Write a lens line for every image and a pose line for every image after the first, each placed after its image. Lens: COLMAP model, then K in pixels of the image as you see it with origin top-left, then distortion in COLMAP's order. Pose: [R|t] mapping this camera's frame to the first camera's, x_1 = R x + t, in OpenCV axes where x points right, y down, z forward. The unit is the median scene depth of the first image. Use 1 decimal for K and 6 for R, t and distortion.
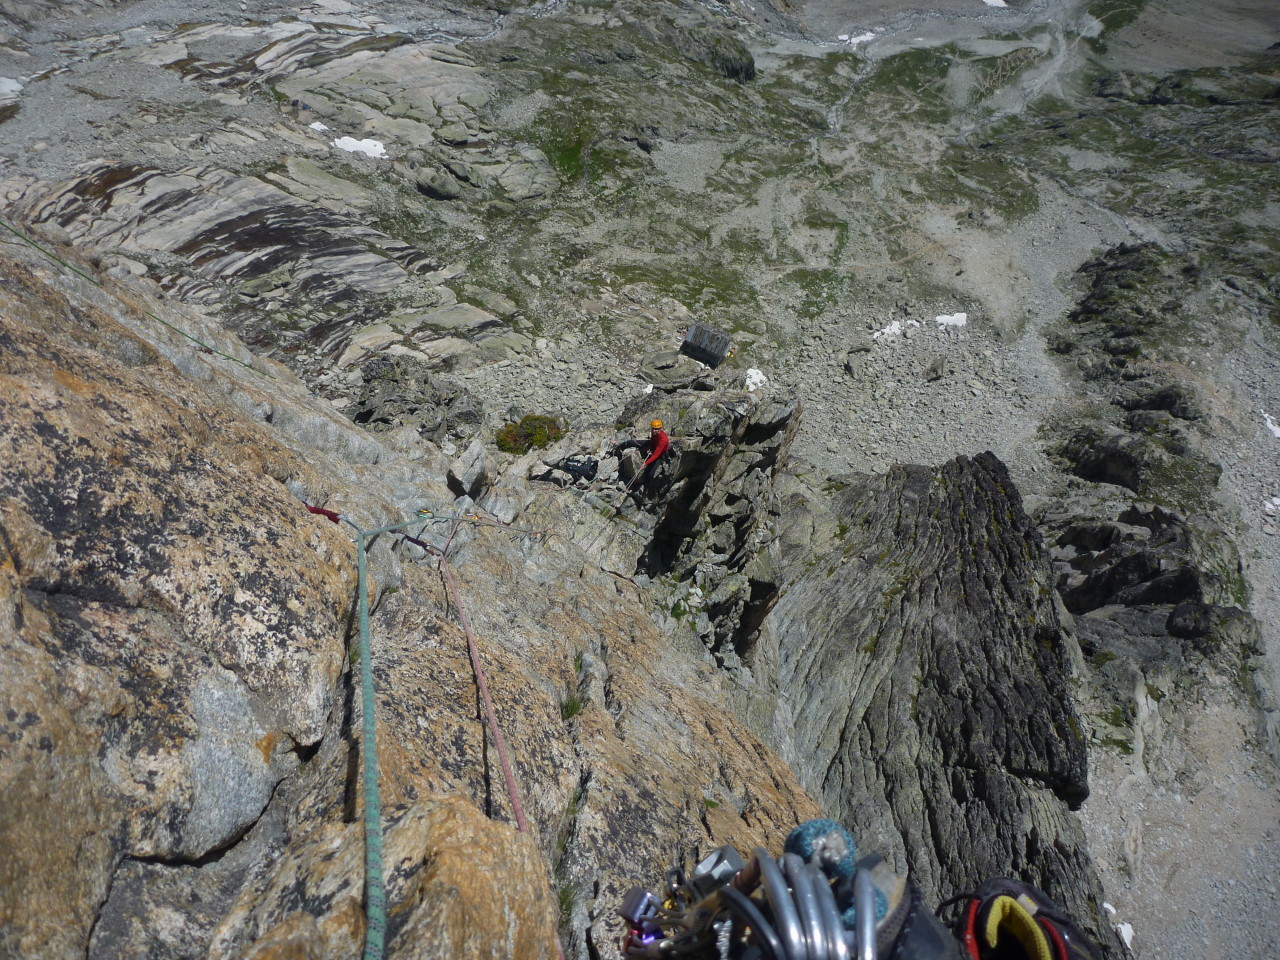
lens RADIAL K [[936.0, 0, 623.4], [0, 936.0, 480.9], [0, 0, 1]] dist [-0.028901, -0.006263]
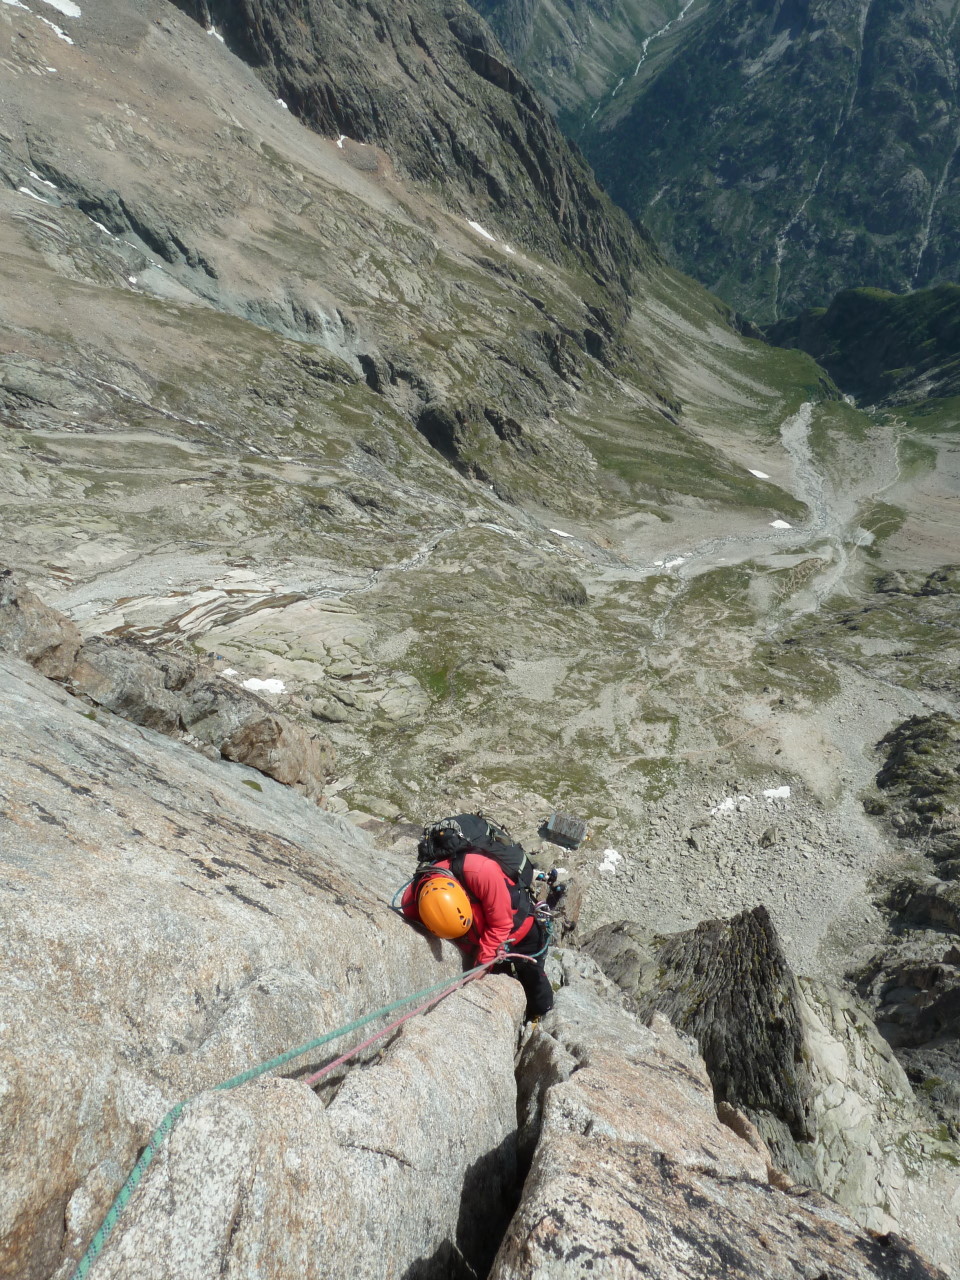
lens RADIAL K [[936.0, 0, 482.7], [0, 936.0, 656.7], [0, 0, 1]] dist [-0.028901, -0.006263]
pose [[0.997410, -0.071897, -0.001845, 0.004177], [0.067511, 0.944785, -0.320663, 0.012678], [0.024798, 0.319708, 0.947192, -0.150241]]
